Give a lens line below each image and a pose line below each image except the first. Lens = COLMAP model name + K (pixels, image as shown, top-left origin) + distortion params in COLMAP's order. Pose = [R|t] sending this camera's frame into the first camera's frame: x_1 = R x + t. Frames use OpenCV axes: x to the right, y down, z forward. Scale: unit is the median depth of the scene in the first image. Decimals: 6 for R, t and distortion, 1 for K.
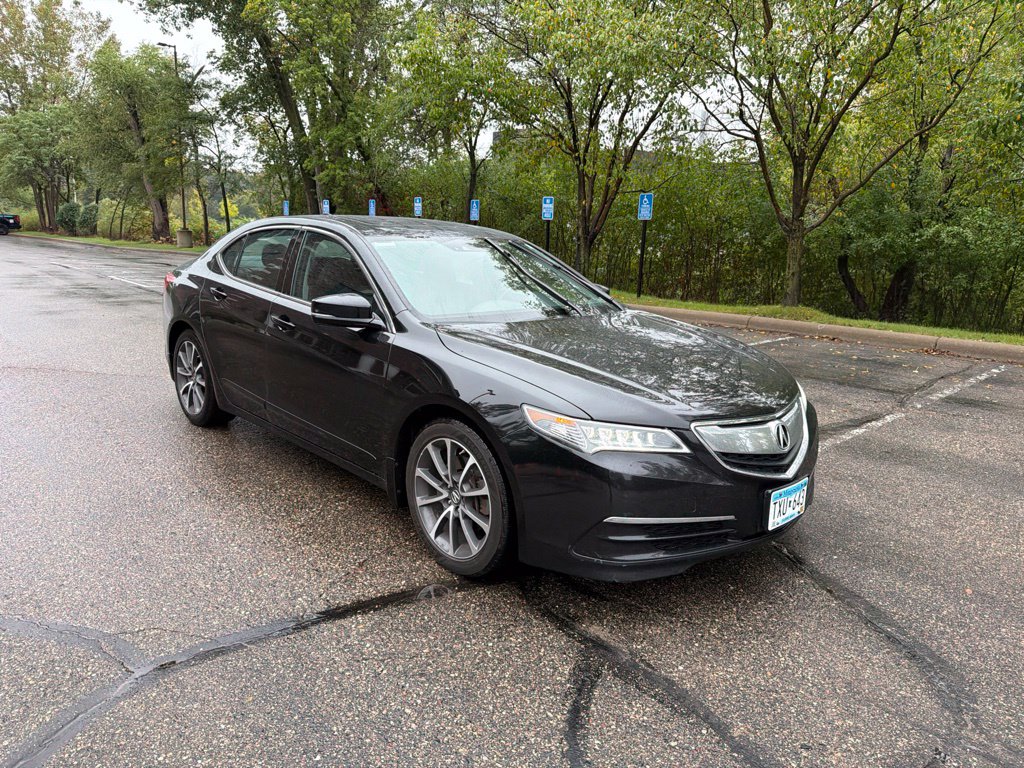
lens RADIAL K [[721.0, 0, 512.0], [0, 721.0, 384.0], [0, 0, 1]] dist [0.022418, -0.026947]
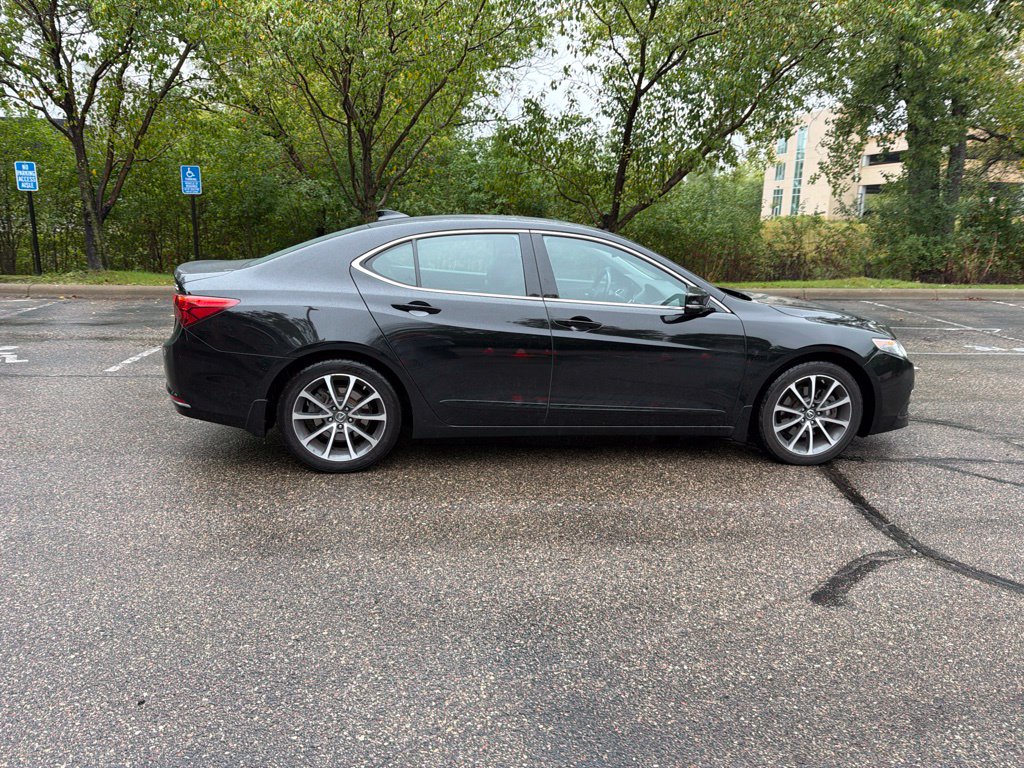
lens RADIAL K [[721.0, 0, 514.5], [0, 721.0, 389.8], [0, 0, 1]] dist [0.022418, -0.026947]
pose [[0.580302, -0.207894, 0.787420, -0.958357], [0.164433, 0.976866, 0.136729, -0.117940], [-0.797629, 0.050133, 0.601062, 0.354338]]
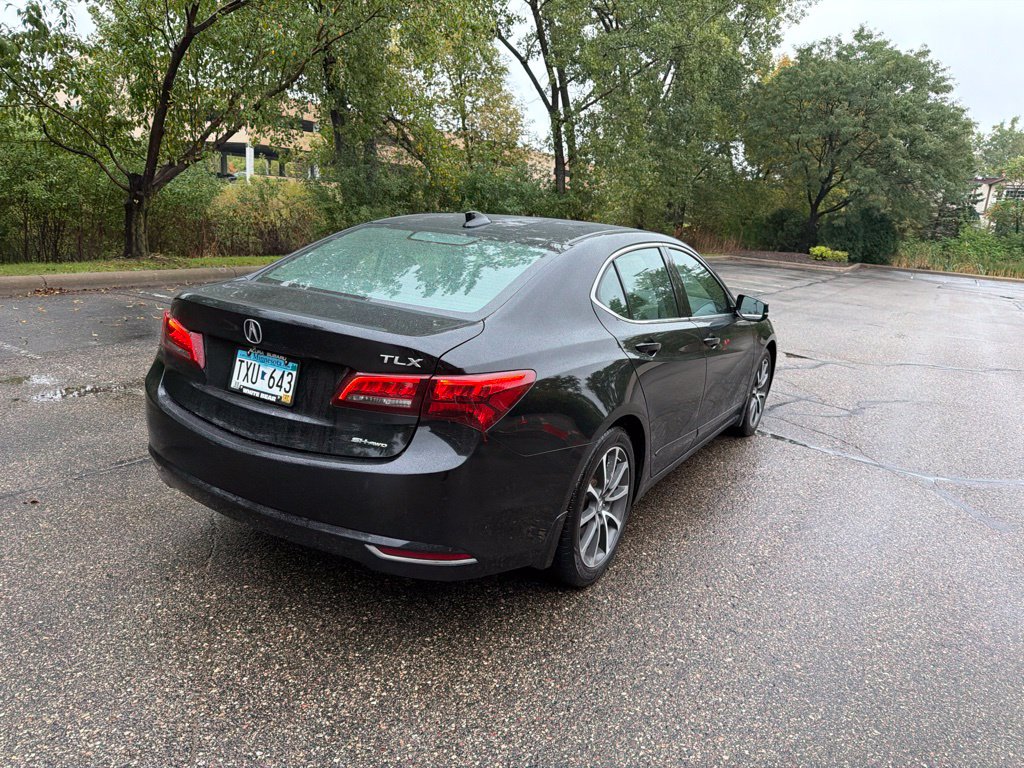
lens RADIAL K [[721.0, 0, 515.8], [0, 721.0, 388.8], [0, 0, 1]] dist [0.022418, -0.026947]
pose [[-0.268152, -0.286660, 0.919739, -0.946424], [0.115402, 0.938271, 0.326082, -0.304740], [-0.956440, 0.193580, -0.218518, 1.181168]]
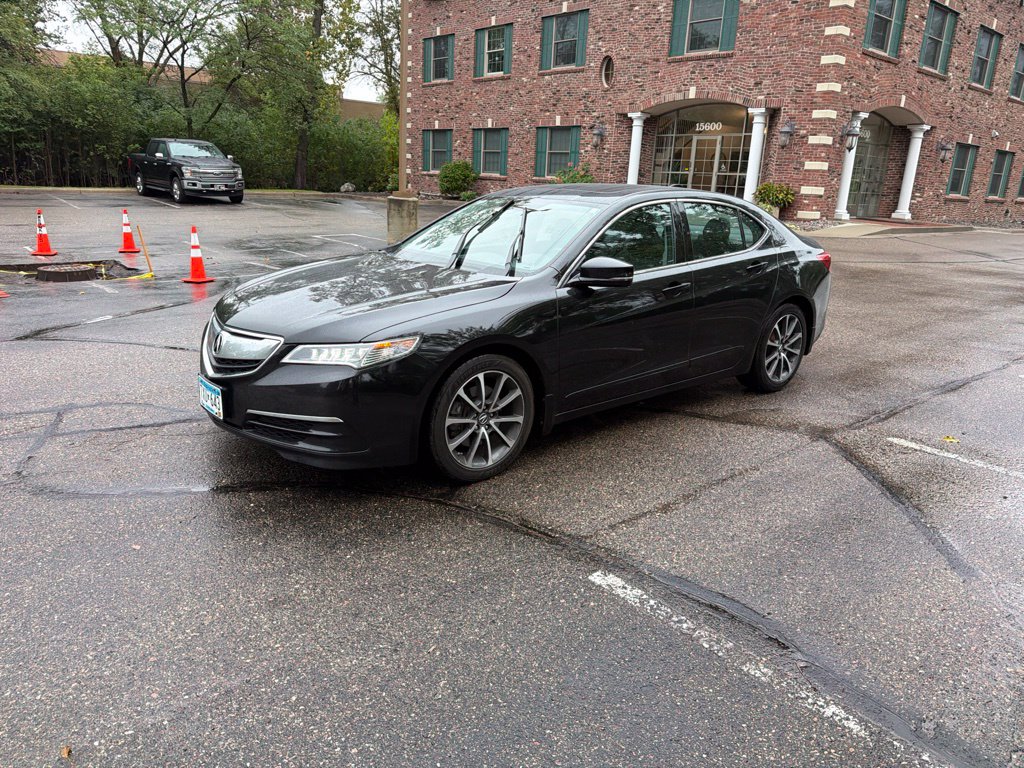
lens RADIAL K [[721.0, 0, 515.2], [0, 721.0, 385.8], [0, 0, 1]] dist [0.022418, -0.026947]
pose [[-0.044550, 0.243529, -0.968870, 0.899894], [-0.249905, 0.936282, 0.246829, -0.167725], [0.967245, 0.253122, 0.019147, 0.854727]]
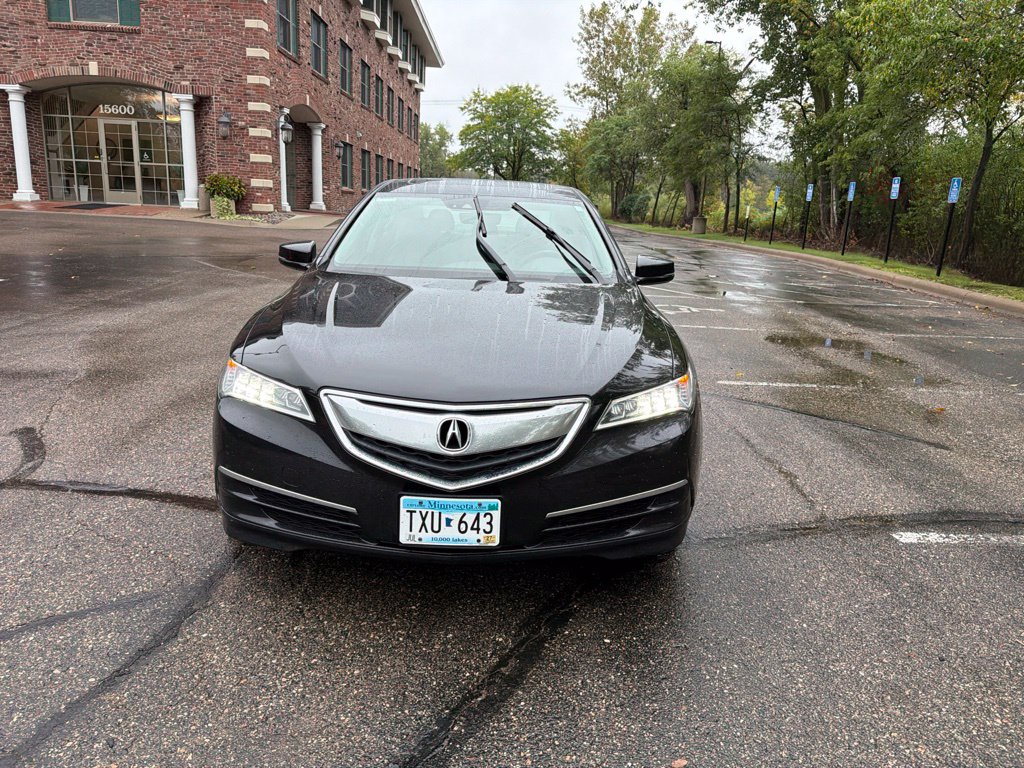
lens RADIAL K [[721.0, 0, 514.4], [0, 721.0, 375.2], [0, 0, 1]] dist [0.022418, -0.026947]
pose [[0.736195, 0.159261, -0.657763, 0.527912], [-0.159767, 0.985344, 0.059759, -0.026435], [0.657641, 0.061094, 0.750850, 0.265848]]
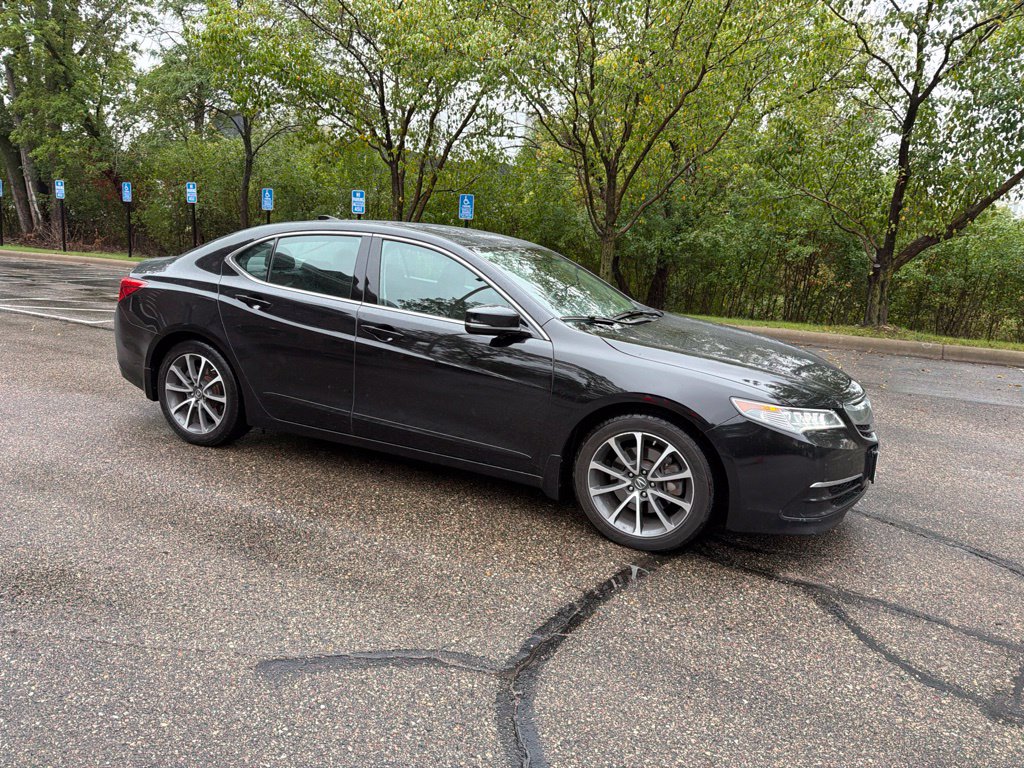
lens RADIAL K [[721.0, 0, 513.3], [0, 721.0, 383.2], [0, 0, 1]] dist [0.022418, -0.026947]
pose [[0.927604, -0.055203, 0.369463, -0.406530], [0.051488, 0.998475, 0.019918, -0.020095], [-0.369999, 0.000547, 0.929032, 0.012789]]
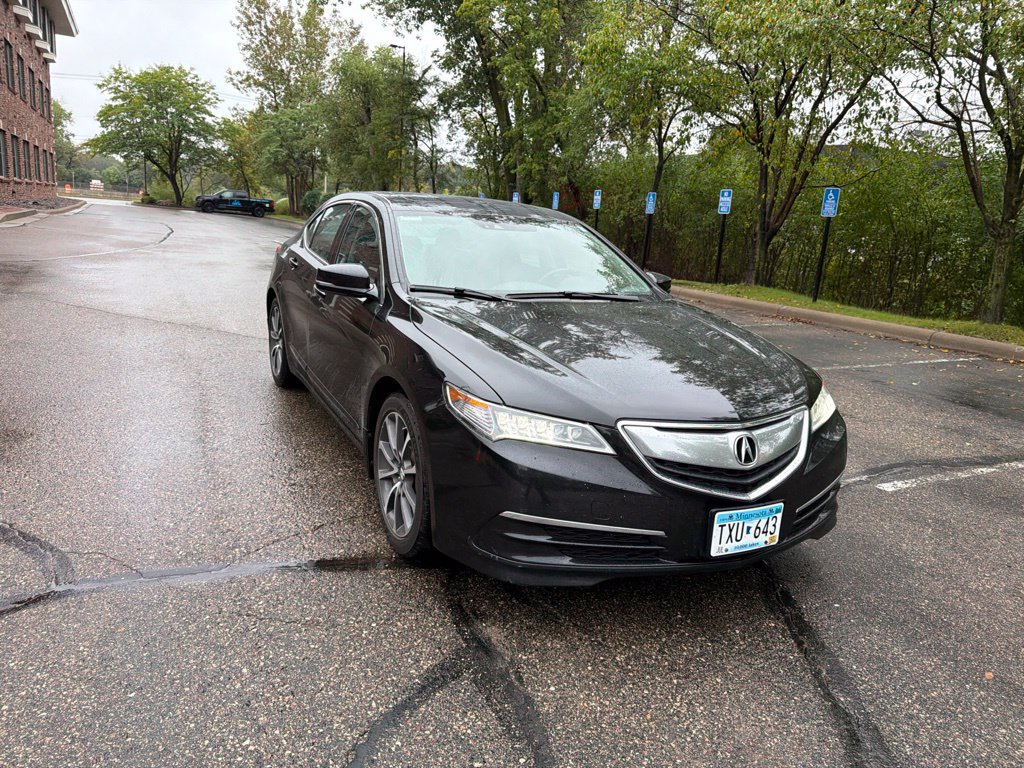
lens RADIAL K [[721.0, 0, 512.7], [0, 721.0, 379.9], [0, 0, 1]] dist [0.022418, -0.026947]
pose [[0.957847, 0.093184, -0.271747, 0.192323], [-0.093396, 0.995554, 0.012184, 0.002937], [0.271675, 0.013710, 0.962292, 0.058839]]
